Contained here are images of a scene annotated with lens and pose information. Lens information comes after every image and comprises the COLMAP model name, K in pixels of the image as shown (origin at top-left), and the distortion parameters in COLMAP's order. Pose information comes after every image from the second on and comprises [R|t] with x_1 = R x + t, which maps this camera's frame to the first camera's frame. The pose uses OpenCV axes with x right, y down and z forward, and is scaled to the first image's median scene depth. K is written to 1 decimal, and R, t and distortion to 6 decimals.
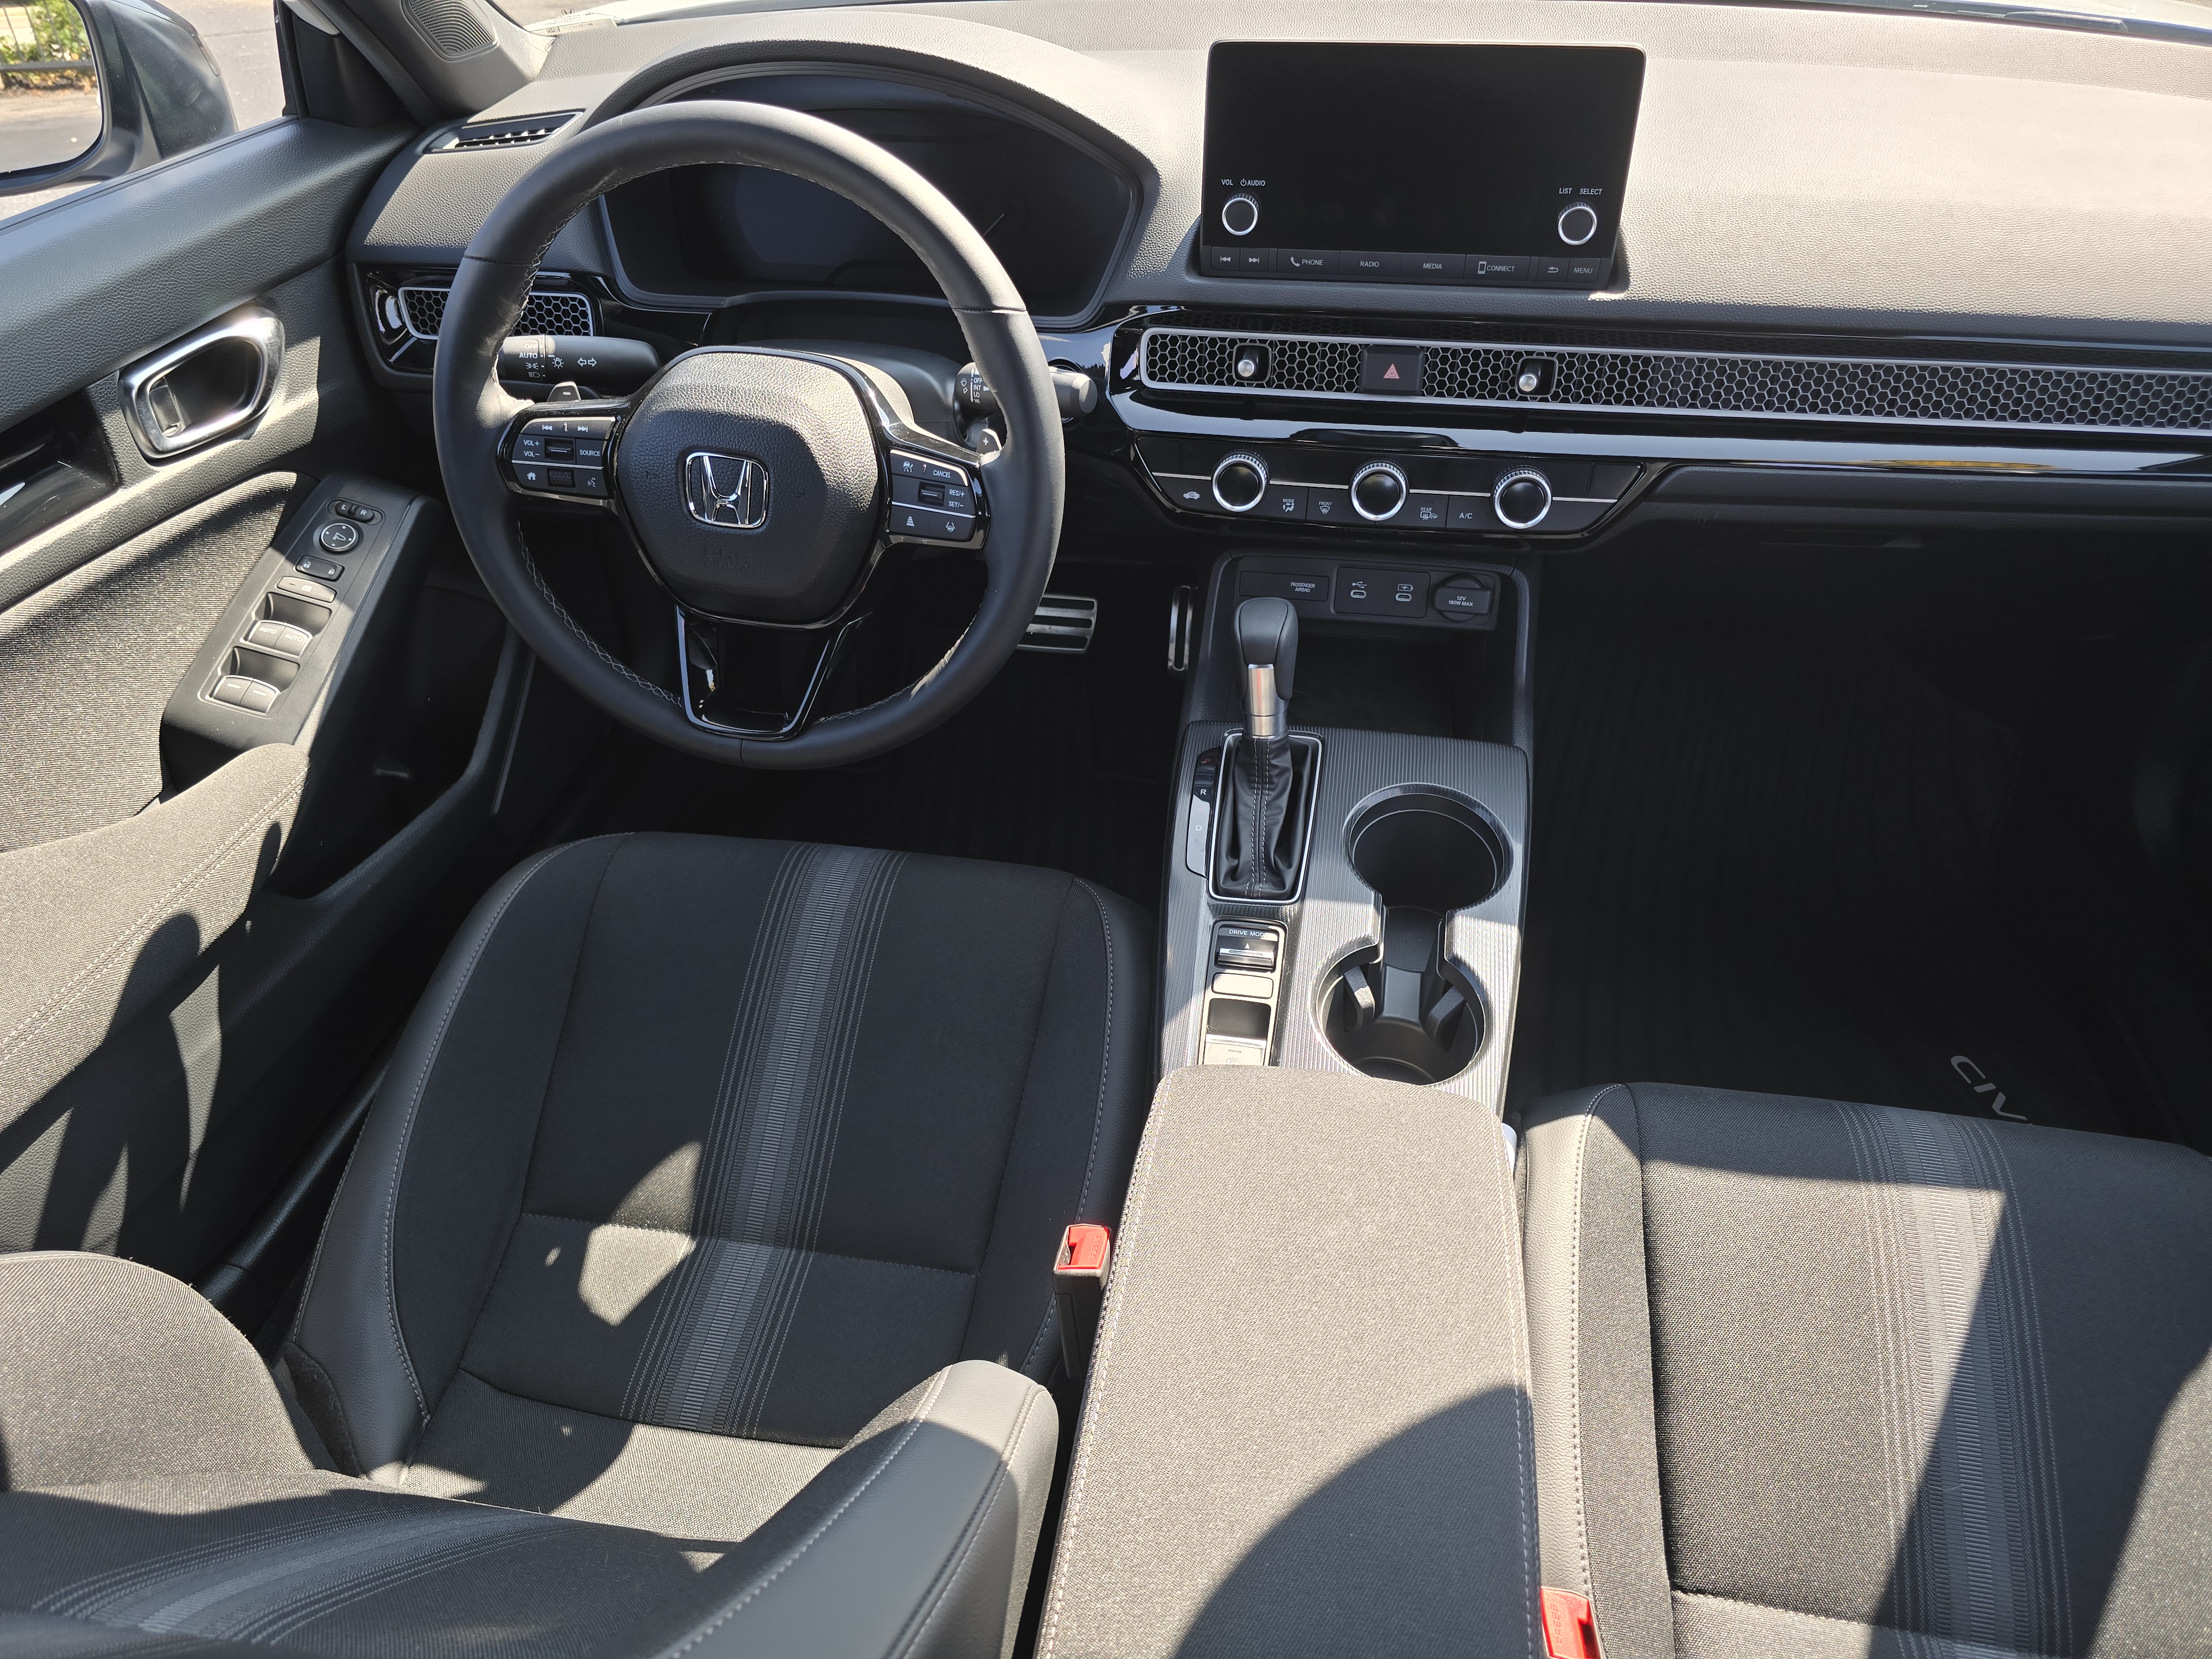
lens RADIAL K [[1541.9, 0, 1095.8], [0, 1541.9, 868.5], [0, 0, 1]] dist [0.029190, -0.040414]
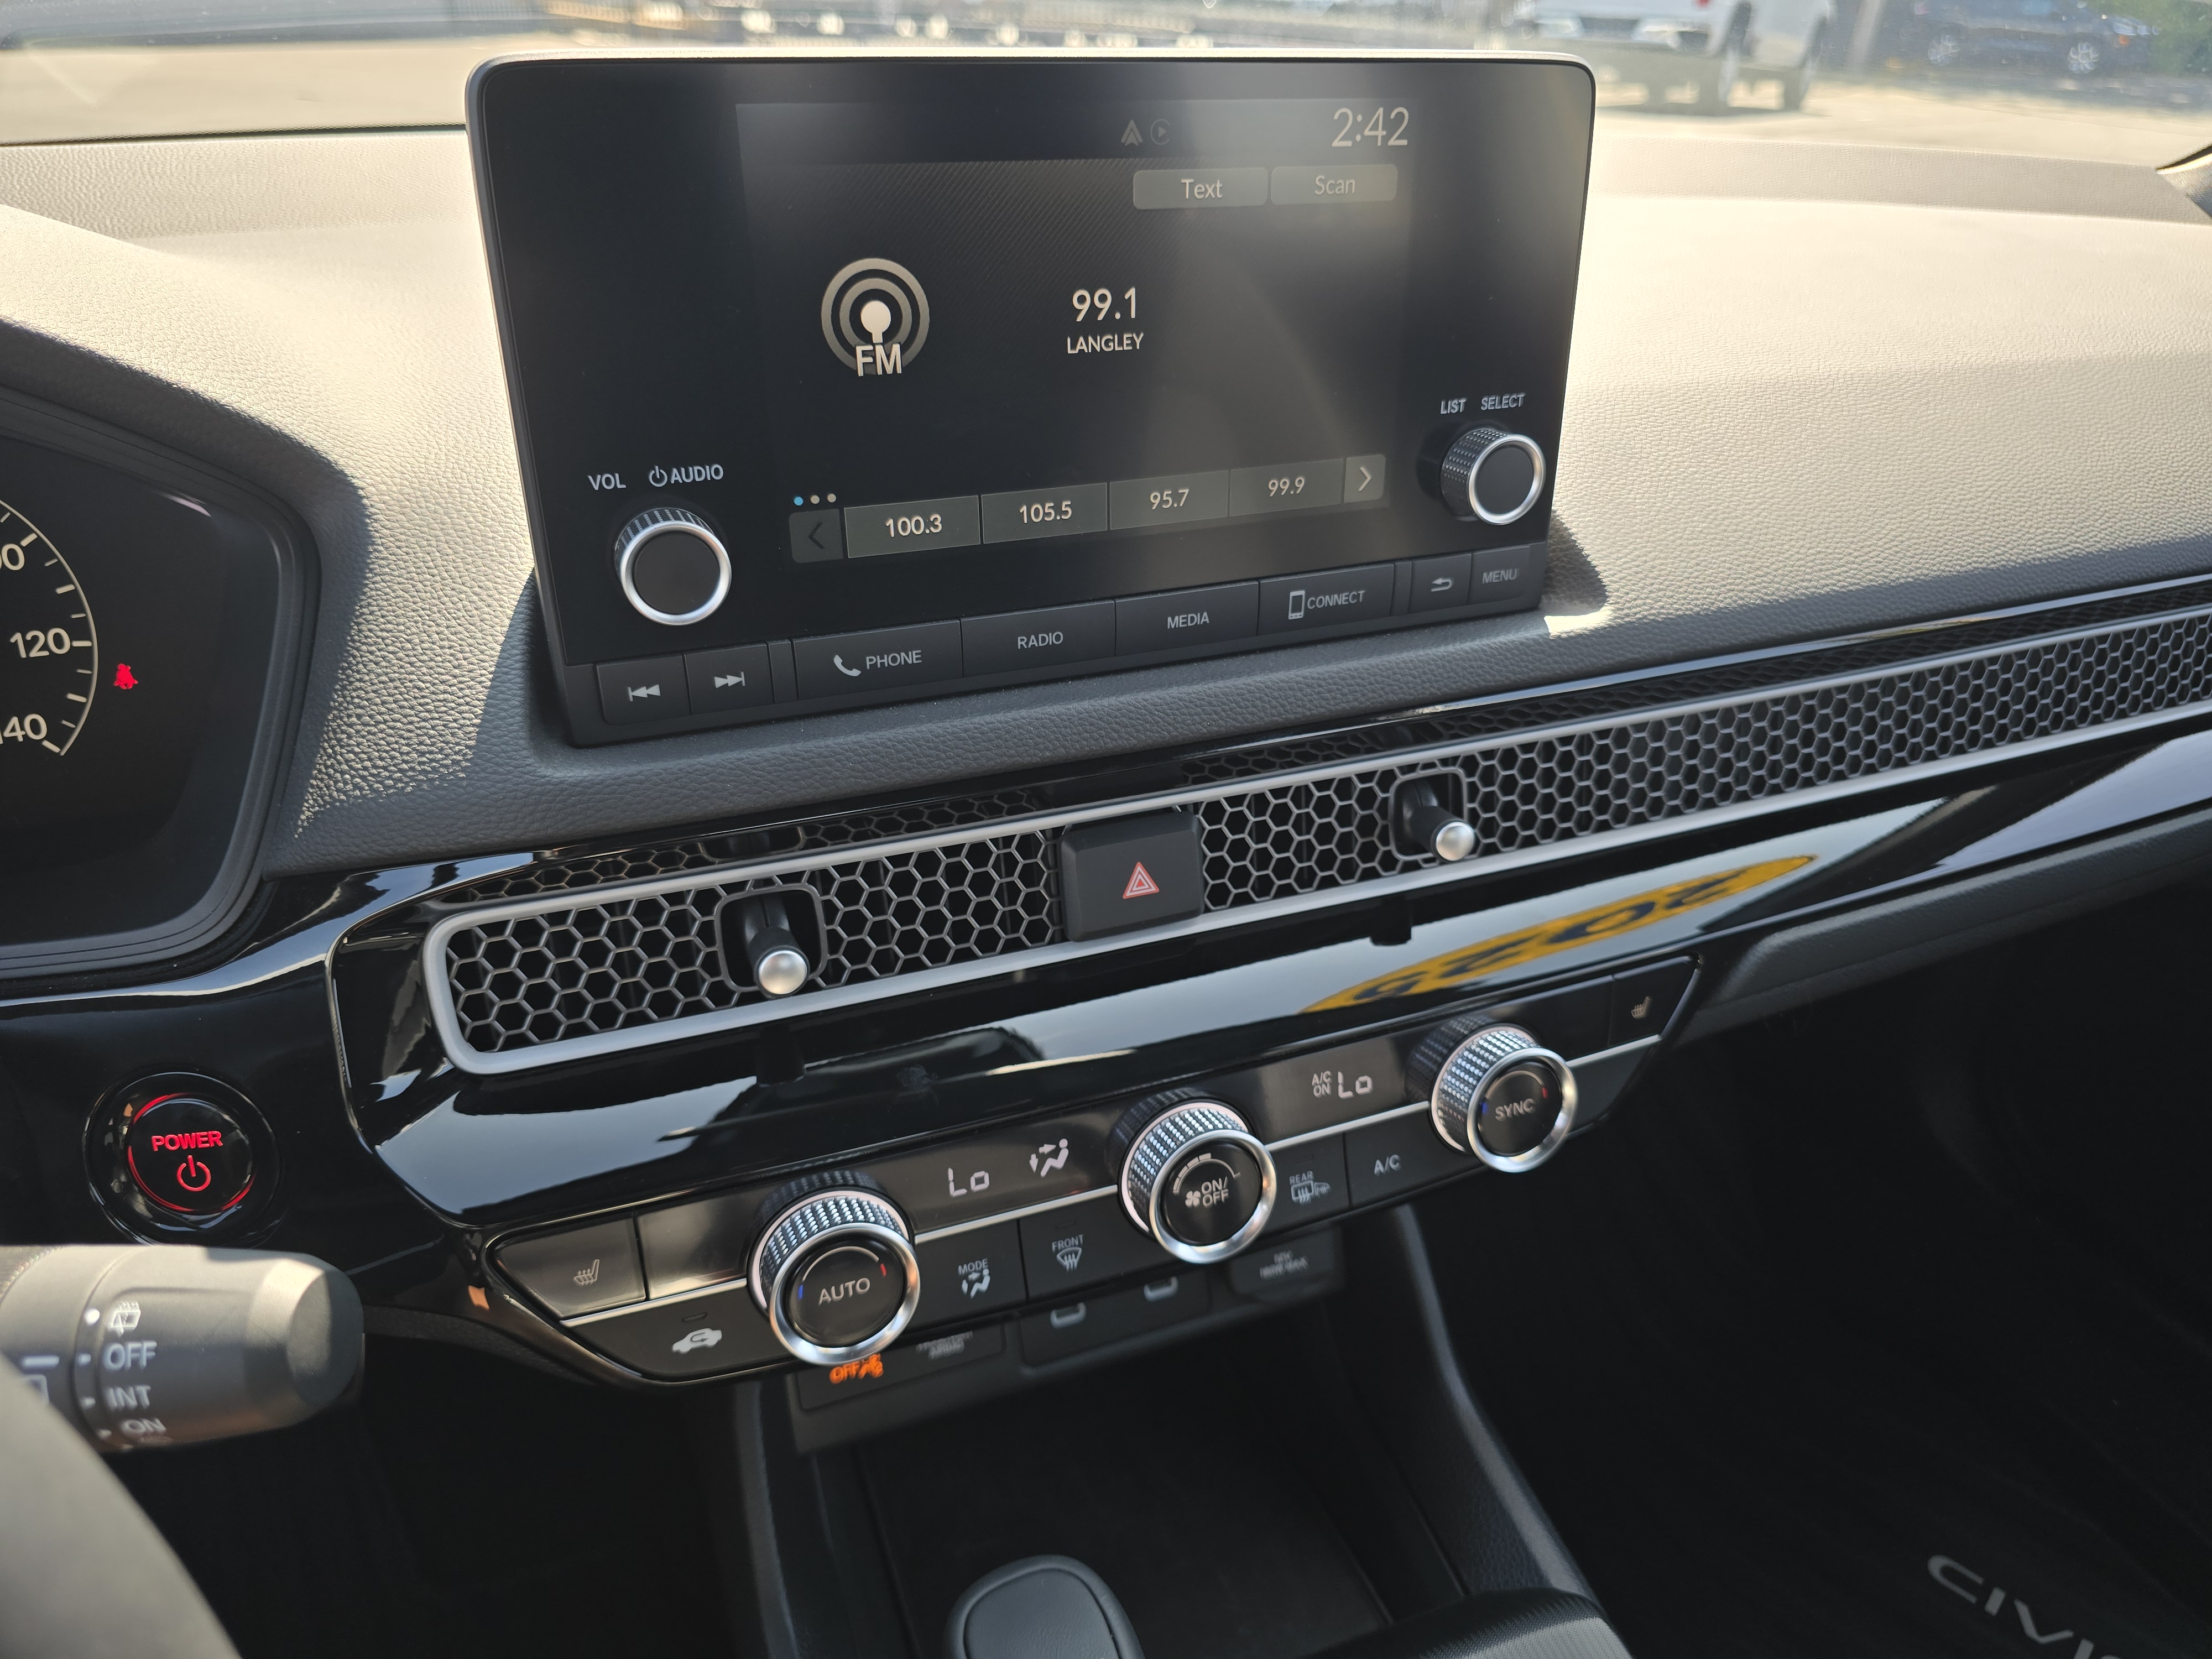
lens RADIAL K [[1541.9, 0, 1107.0], [0, 1541.9, 837.1], [0, 0, 1]] dist [0.029190, -0.040414]
pose [[0.845982, -0.228441, 0.481798, -0.000754], [0.310667, 0.945539, -0.097175, -0.299021], [-0.433360, 0.231887, 0.870878, 0.668042]]
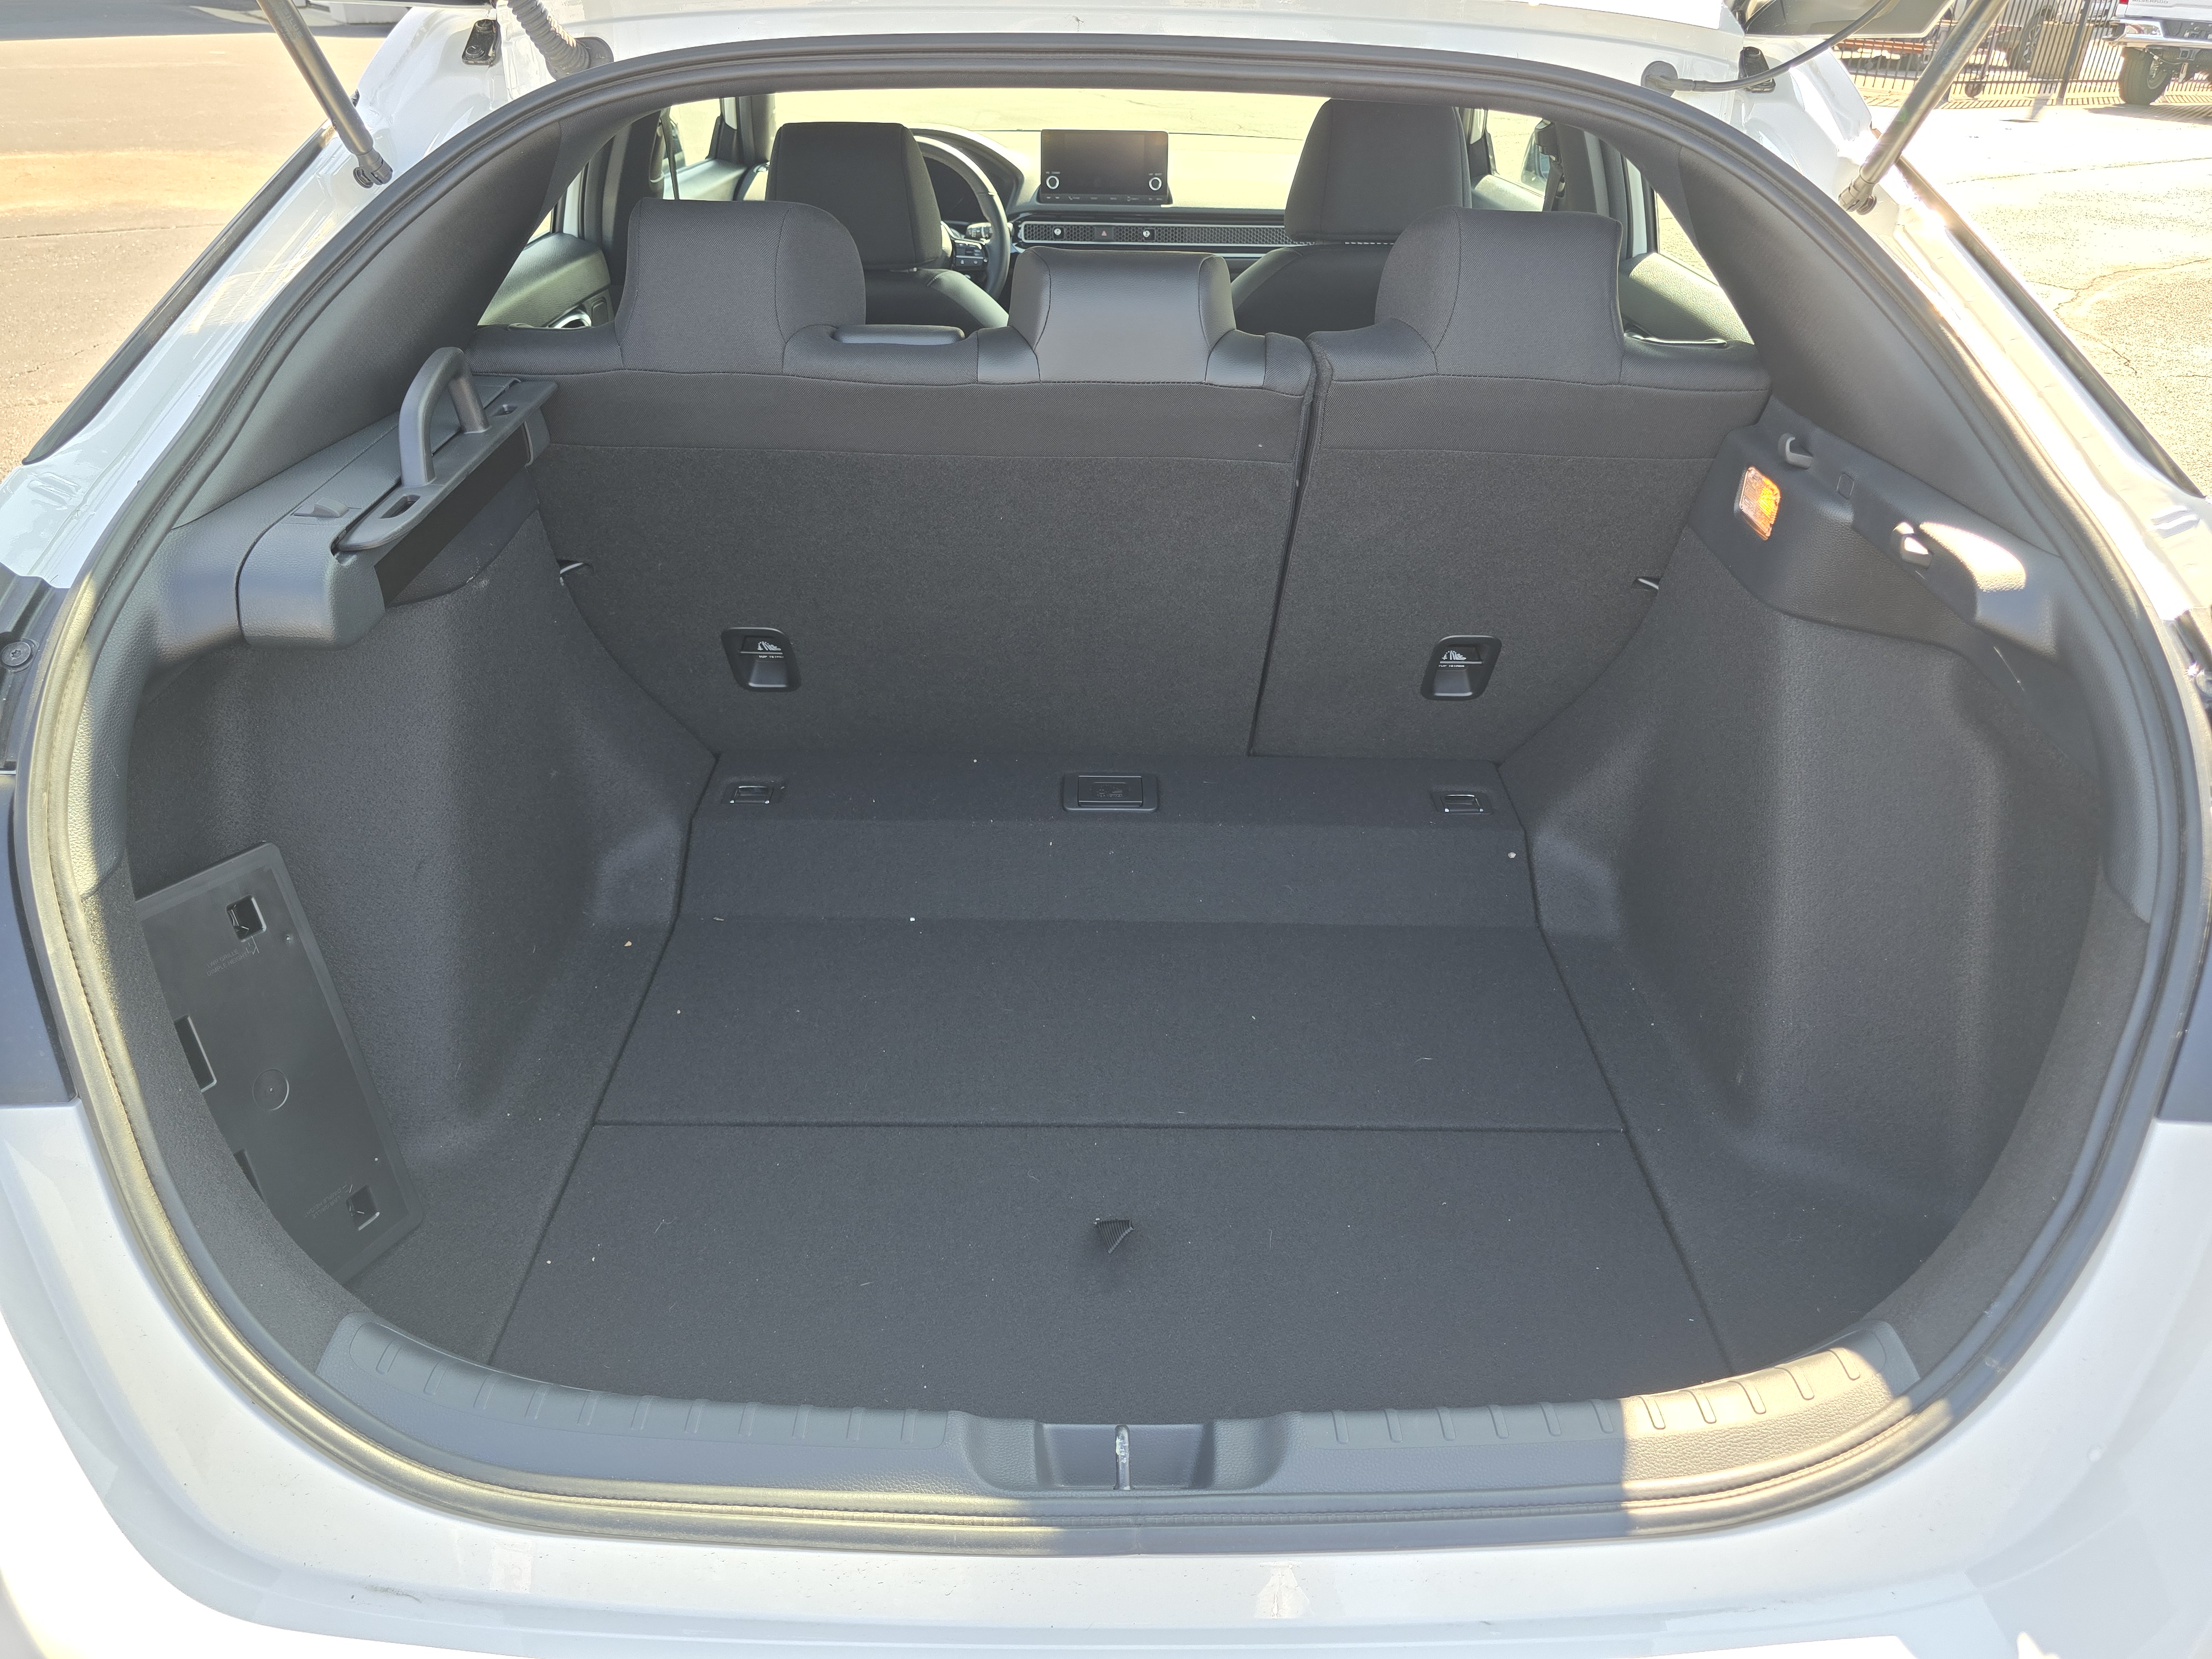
lens RADIAL K [[1541.9, 0, 1112.2], [0, 1541.9, 821.1], [0, 0, 1]] dist [0.029190, -0.040414]
pose [[0.982233, -0.061150, 0.177424, -0.420357], [0.088840, 0.984290, -0.152583, 1.331807], [-0.165306, 0.165634, 0.972234, -1.847816]]
